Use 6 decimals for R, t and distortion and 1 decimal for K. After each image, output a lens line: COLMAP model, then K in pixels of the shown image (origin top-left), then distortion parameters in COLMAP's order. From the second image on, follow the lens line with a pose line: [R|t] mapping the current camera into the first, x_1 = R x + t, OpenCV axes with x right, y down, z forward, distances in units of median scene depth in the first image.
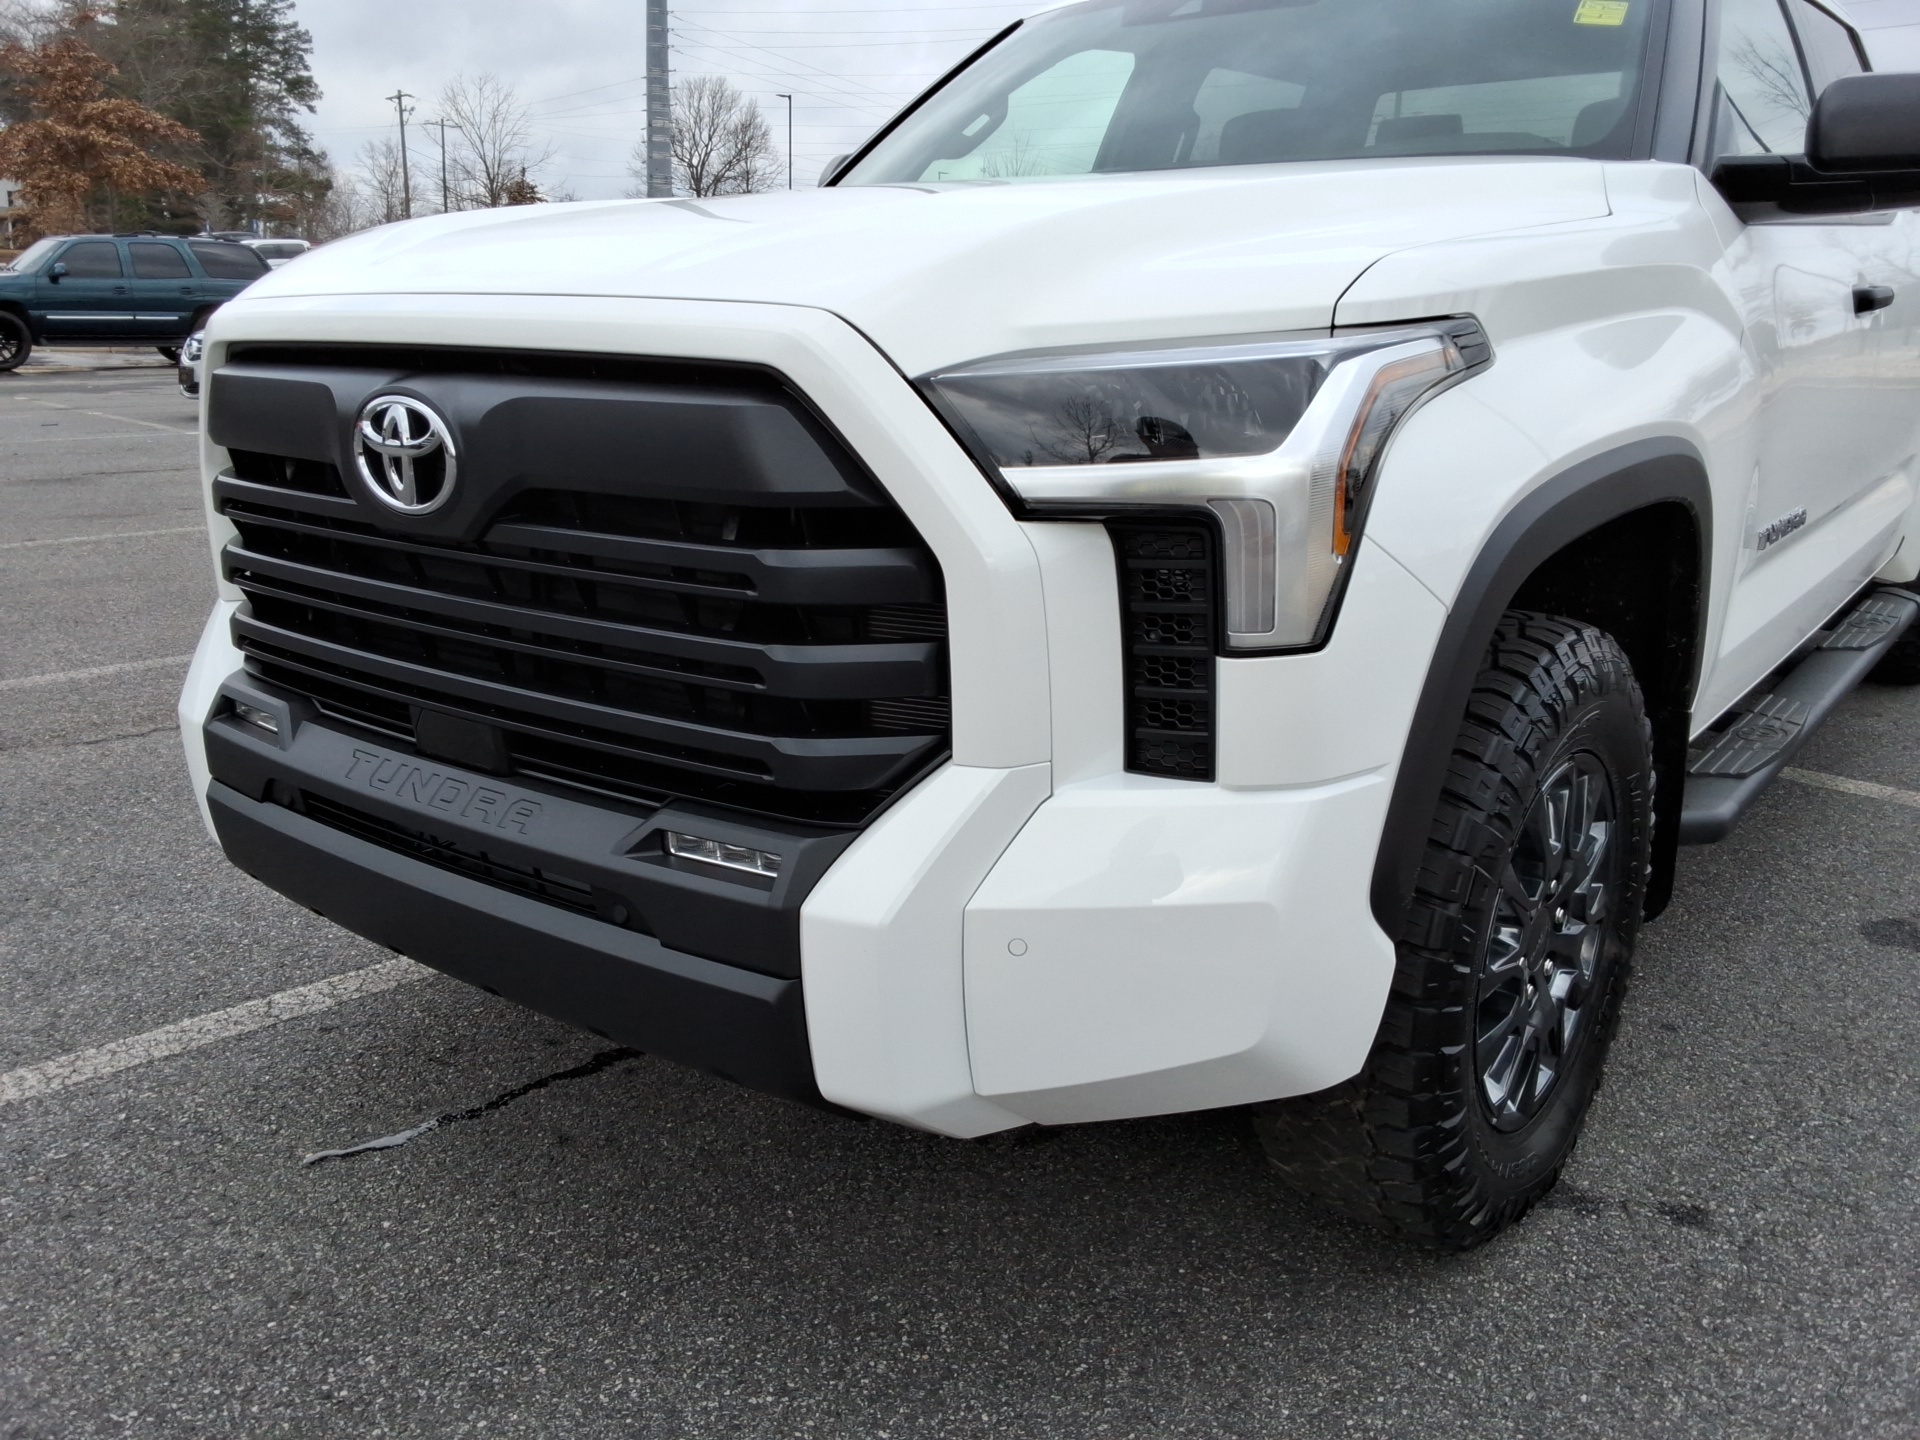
lens RADIAL K [[1564.1, 0, 972.4], [0, 1564.1, 683.9], [0, 0, 1]] dist [0.005784, -0.013060]
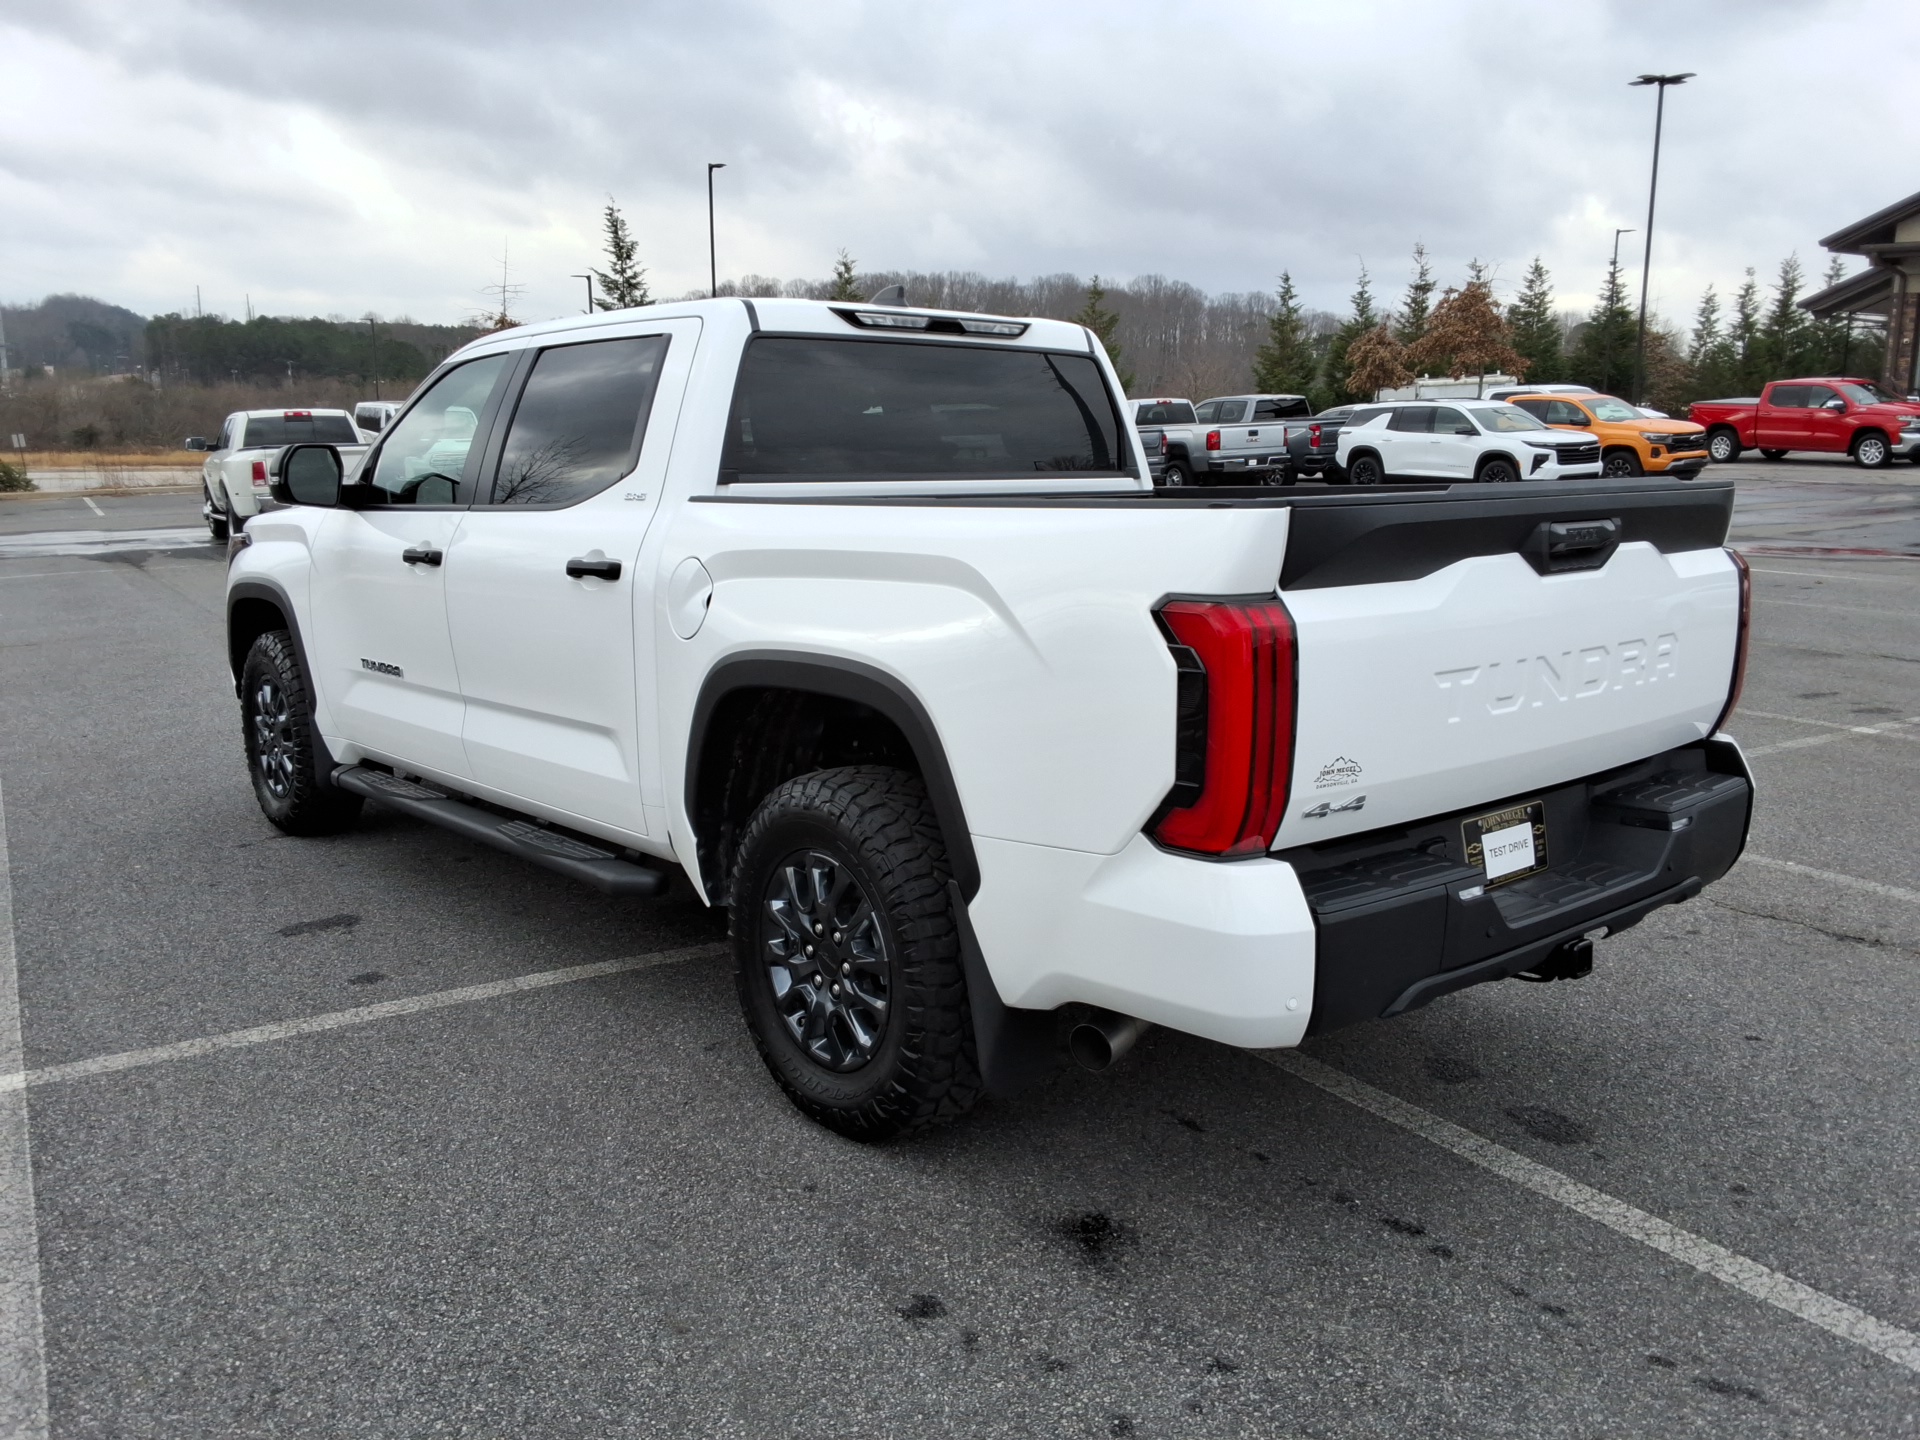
lens RADIAL K [[1522.5, 0, 987.1], [0, 1522.5, 716.2], [0, 0, 1]] dist [0.137362, -0.222744]
pose [[-0.184077, 0.168427, -0.968374, 1.718077], [-0.239436, 0.947847, 0.210371, -0.478406], [0.953303, 0.270588, -0.134149, 1.533622]]
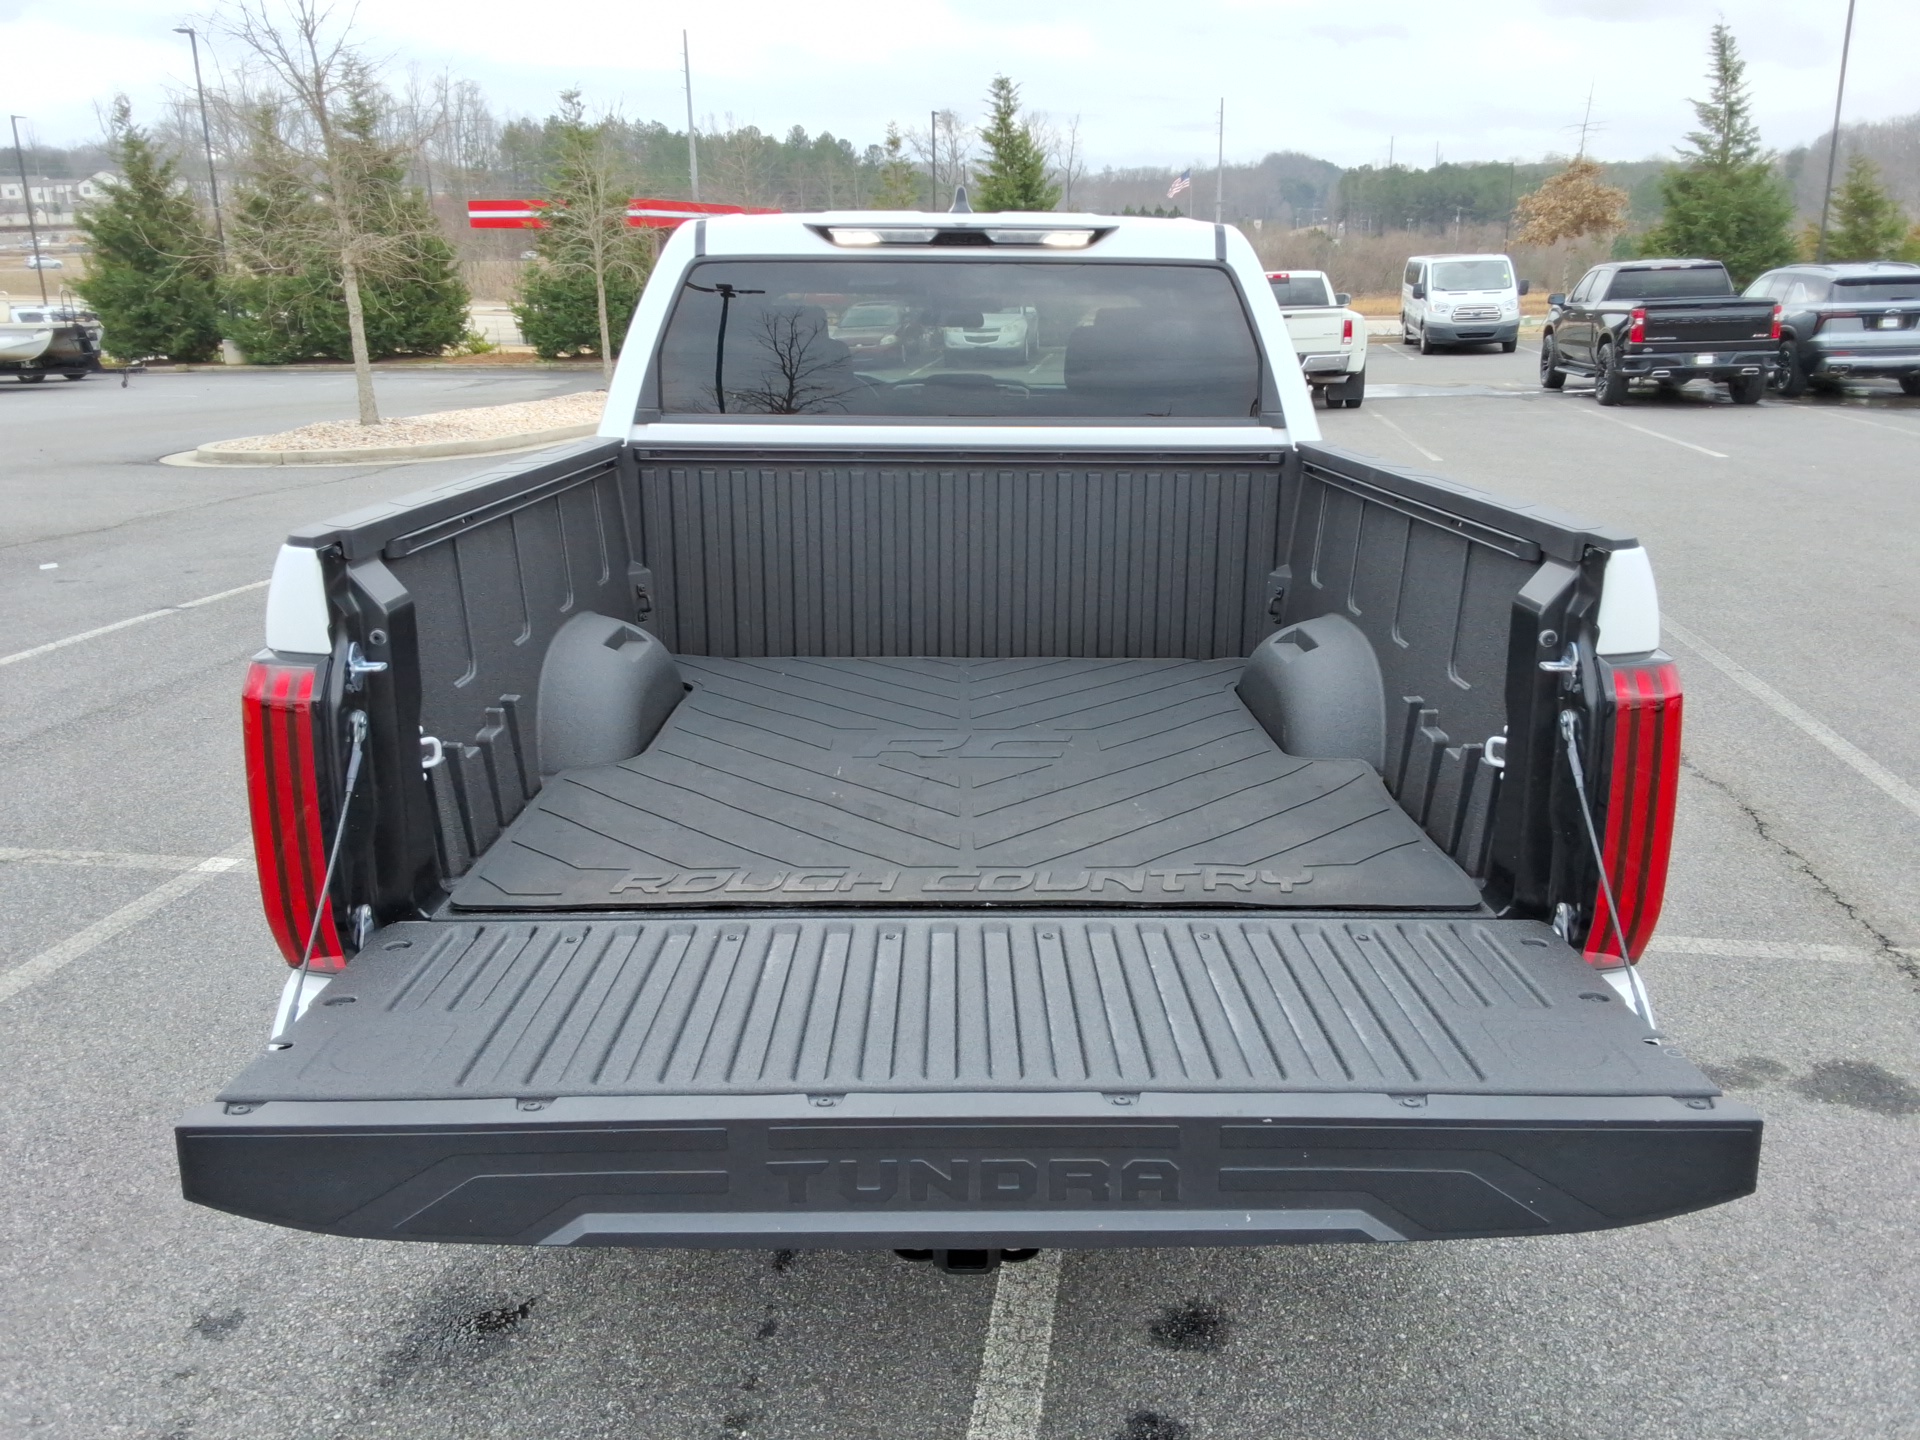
lens RADIAL K [[1524.2, 0, 985.7], [0, 1524.2, 710.5], [0, 0, 1]] dist [0.117075, -0.178232]
pose [[-0.777177, 0.161783, -0.608131, 1.143430], [-0.157792, 0.885412, 0.437204, -0.679712], [0.609178, 0.435743, -0.662593, 2.077644]]
